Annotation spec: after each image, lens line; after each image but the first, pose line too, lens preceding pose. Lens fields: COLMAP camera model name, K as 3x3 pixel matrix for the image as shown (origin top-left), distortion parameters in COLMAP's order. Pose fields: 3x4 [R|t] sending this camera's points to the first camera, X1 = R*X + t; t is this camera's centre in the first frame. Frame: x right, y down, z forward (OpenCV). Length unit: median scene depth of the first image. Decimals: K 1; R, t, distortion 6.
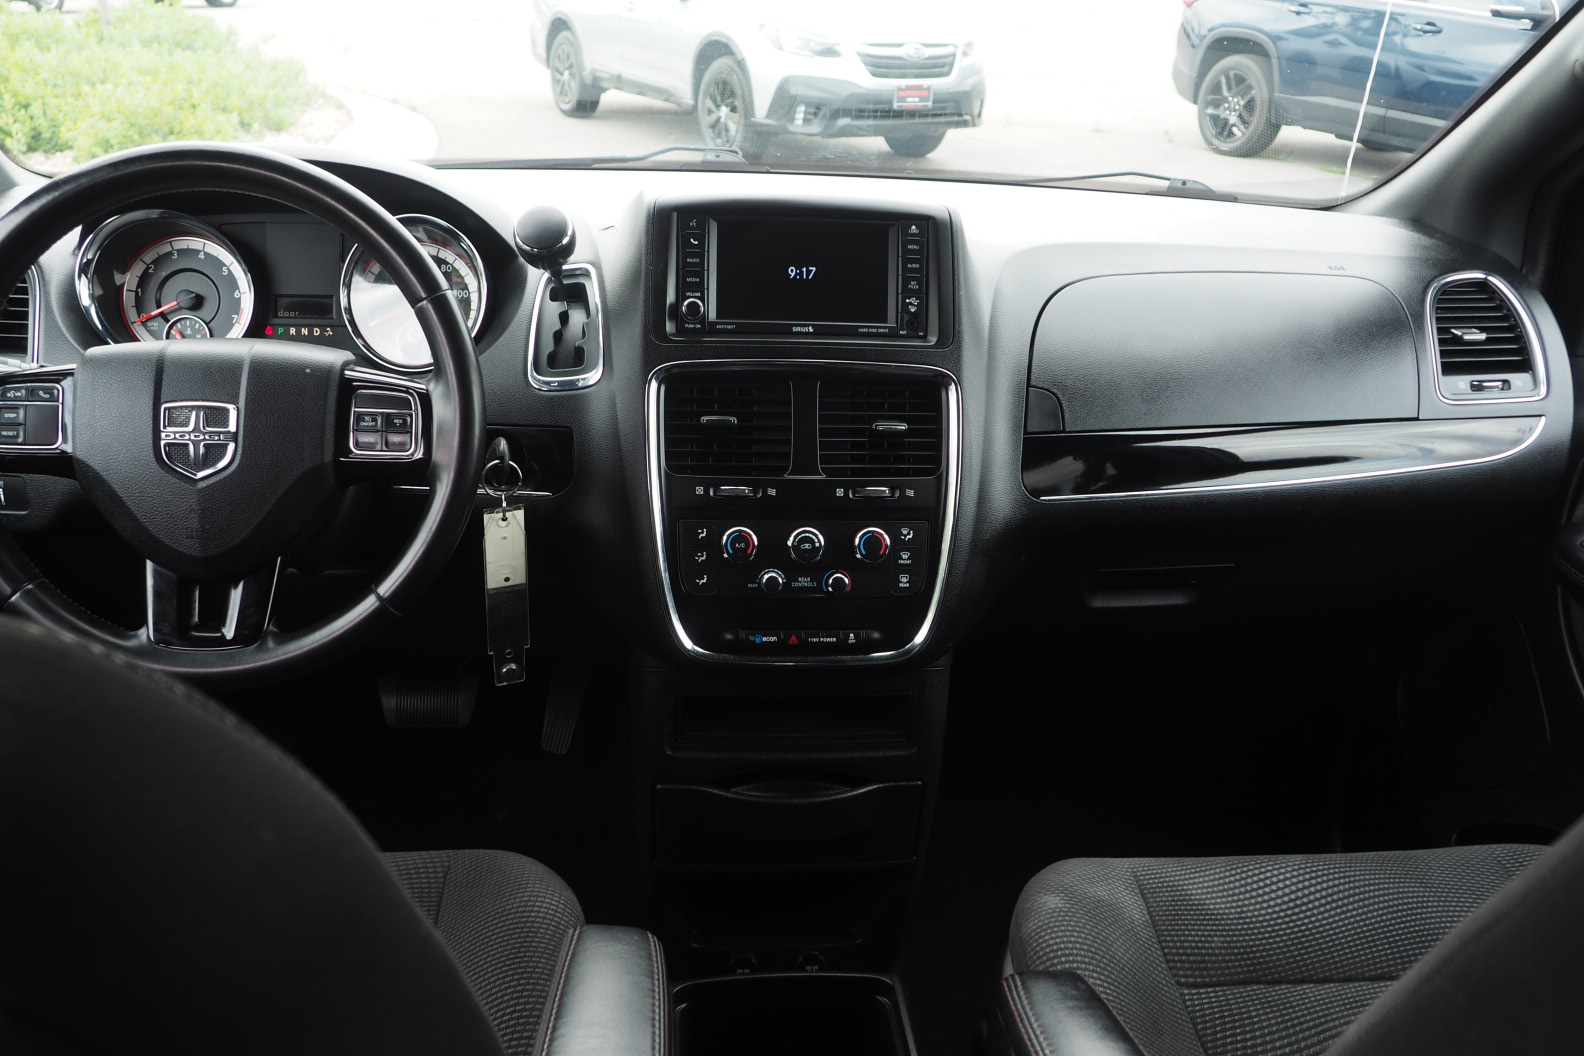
lens RADIAL K [[1283.4, 0, 792.0], [0, 1283.4, 528.0], [0, 0, 1]] dist [-0.019998, 0.002300]
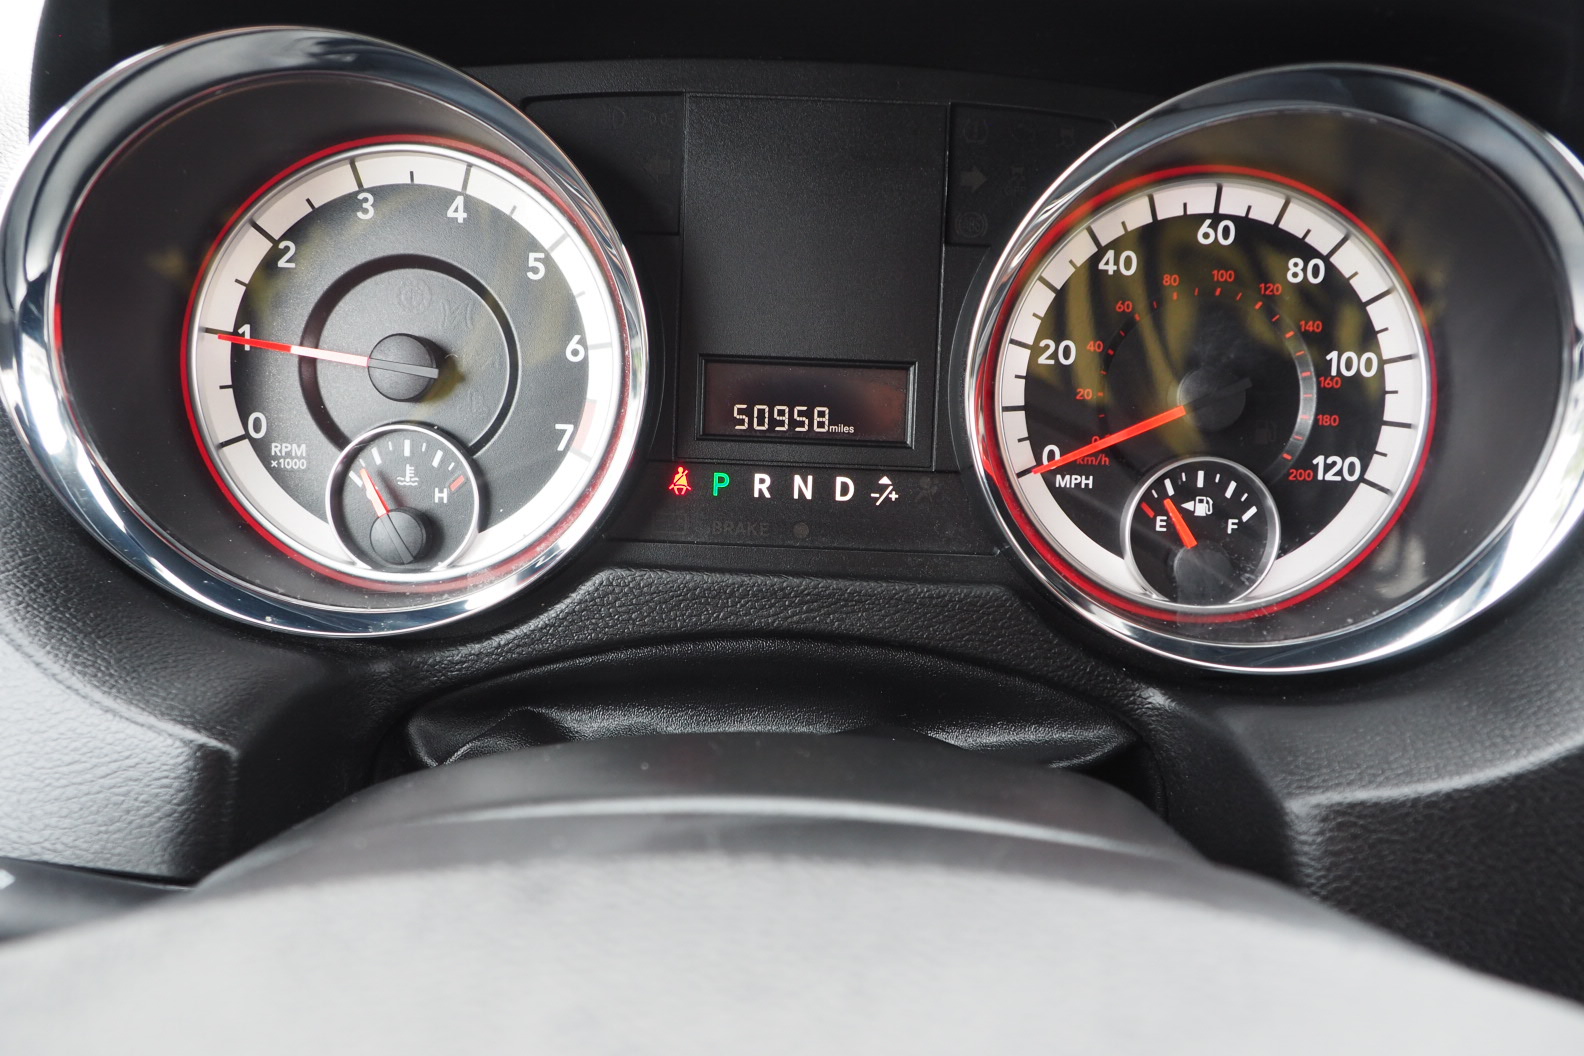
lens RADIAL K [[1283.4, 0, 792.0], [0, 1283.4, 528.0], [0, 0, 1]] dist [-0.019998, 0.002300]
pose [[0.991825, 0.044062, -0.119757, -0.381301], [-0.038792, 0.998188, 0.045994, -0.172382], [0.121567, -0.040973, 0.991737, 0.785396]]
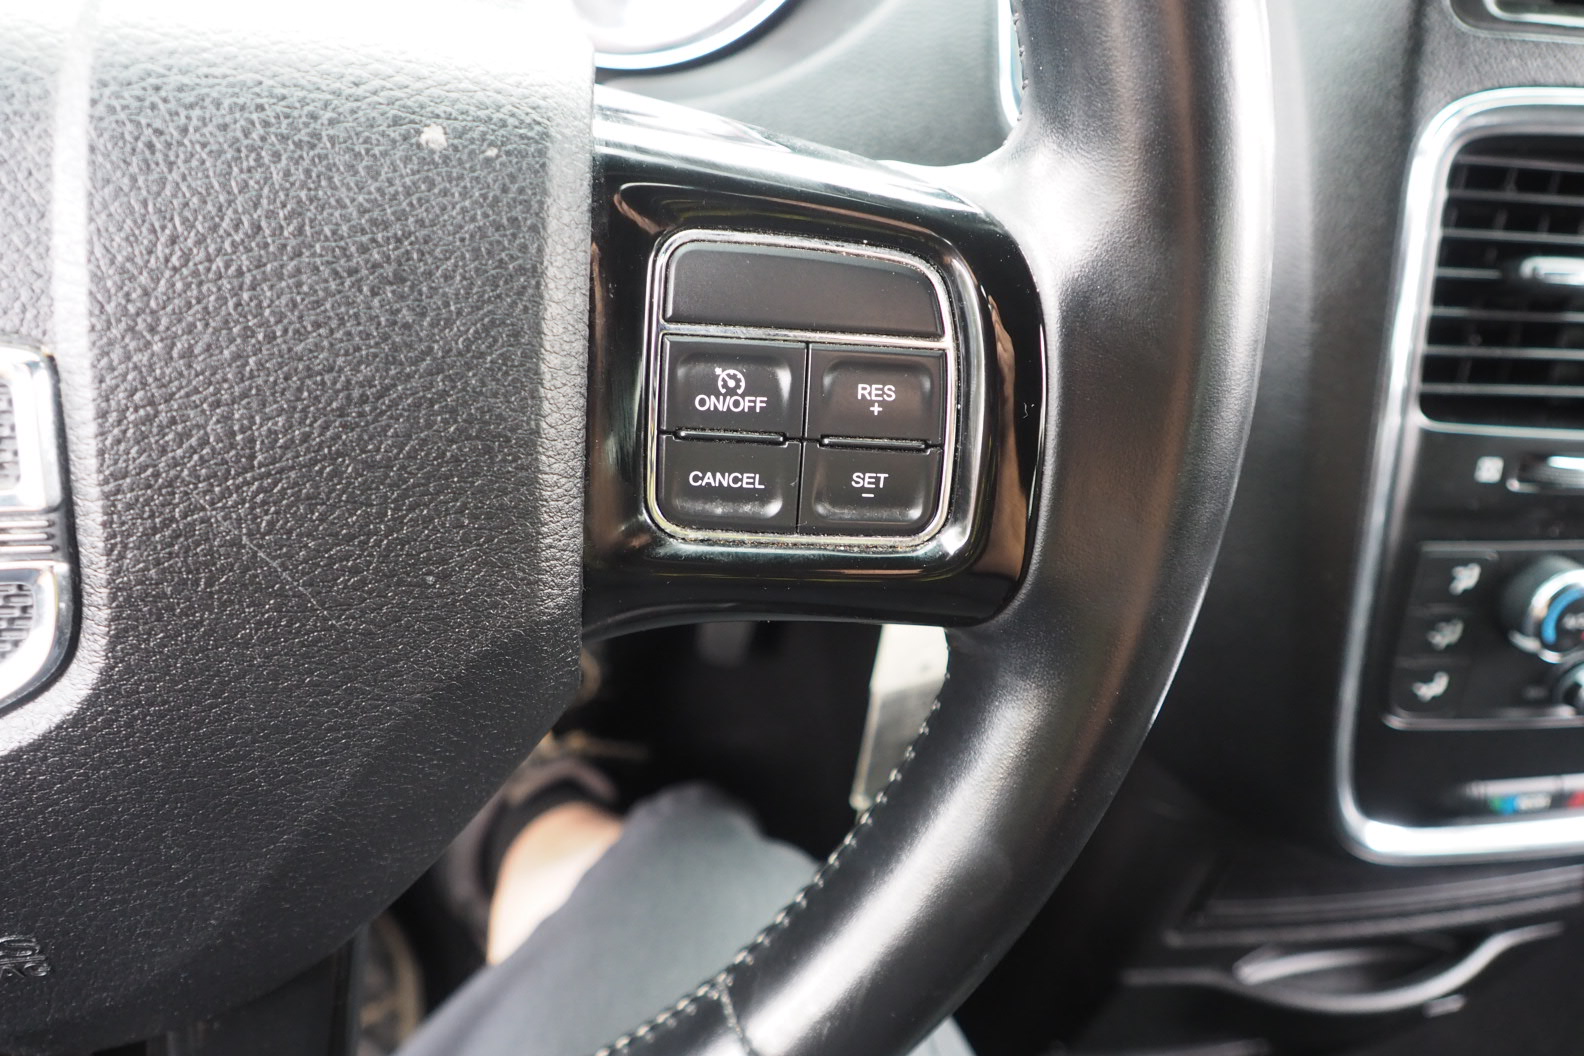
lens RADIAL K [[1127.5, 0, 781.3], [0, 1127.5, 539.5], [0, 0, 1]] dist [-0.044893, 0.019930]
pose [[0.998075, 0.008145, 0.061474, -0.288035], [-0.026759, 0.950859, 0.308467, -0.100754], [-0.055941, -0.309518, 0.949247, 0.706867]]
